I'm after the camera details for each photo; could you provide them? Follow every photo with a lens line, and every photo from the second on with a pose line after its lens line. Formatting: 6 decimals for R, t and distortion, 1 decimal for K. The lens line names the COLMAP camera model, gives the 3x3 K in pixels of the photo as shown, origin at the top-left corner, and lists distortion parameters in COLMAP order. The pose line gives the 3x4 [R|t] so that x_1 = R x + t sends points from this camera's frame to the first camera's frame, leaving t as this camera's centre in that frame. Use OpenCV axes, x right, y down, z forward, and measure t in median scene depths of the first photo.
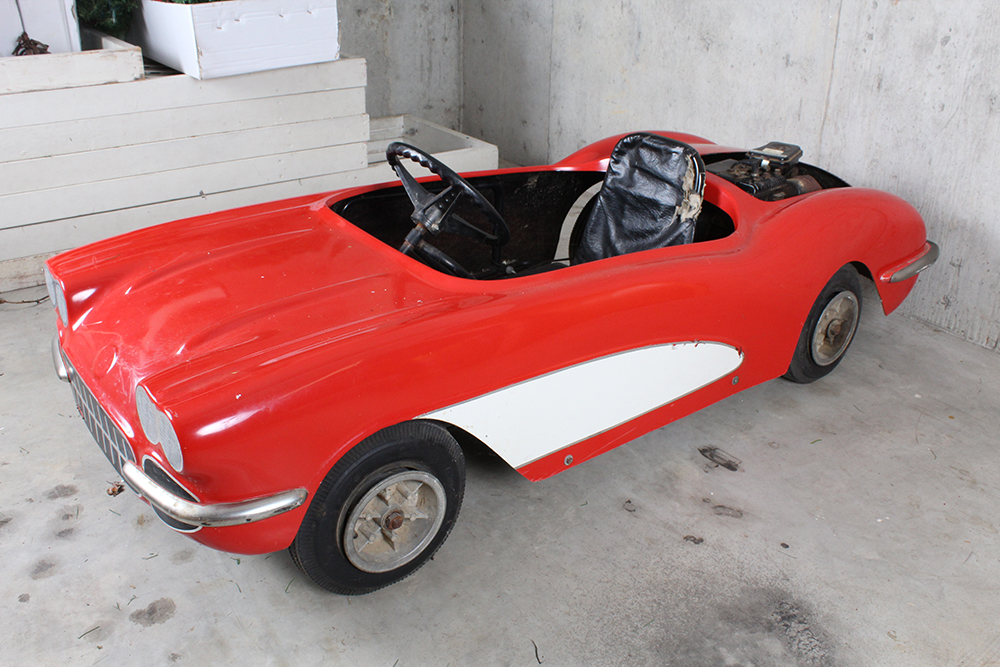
lens RADIAL K [[956.9, 0, 484.9], [0, 956.9, 333.6], [0, 0, 1]] dist [-0.153374, 0.154474]
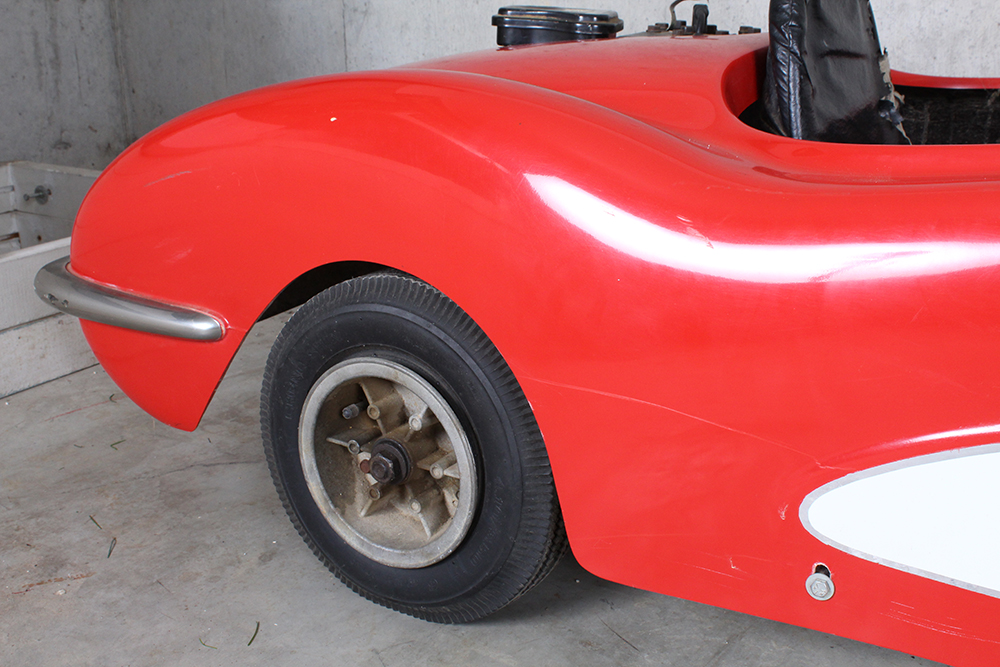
lens RADIAL K [[1177.6, 0, 500.0], [0, 1177.6, 333.5], [0, 0, 1]] dist [-0.057534, -0.007113]
pose [[0.928491, -0.142566, 0.342899, -0.106579], [0.183901, 0.978719, -0.091044, -0.085924], [-0.322622, 0.147593, 0.934950, 0.625257]]
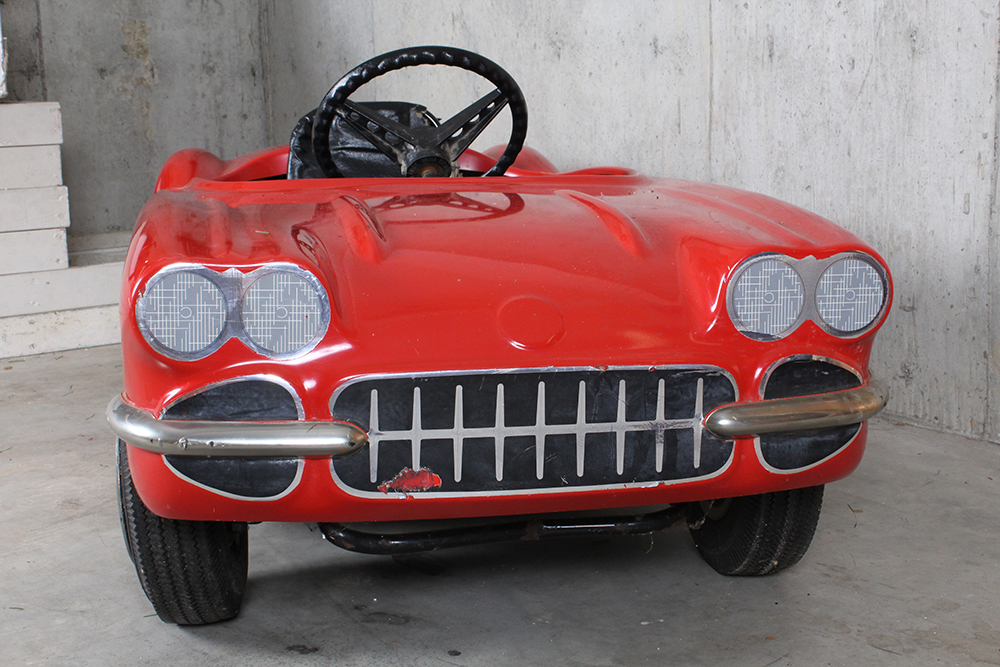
lens RADIAL K [[1501.4, 0, 500.0], [0, 1501.4, 333.5], [0, 0, 1]] dist [-0.032053, 0.118687]
pose [[0.998953, -0.035442, -0.028937, 0.246640], [0.026557, 0.964134, -0.264084, 0.181629], [0.037259, 0.263039, 0.964066, 0.037991]]
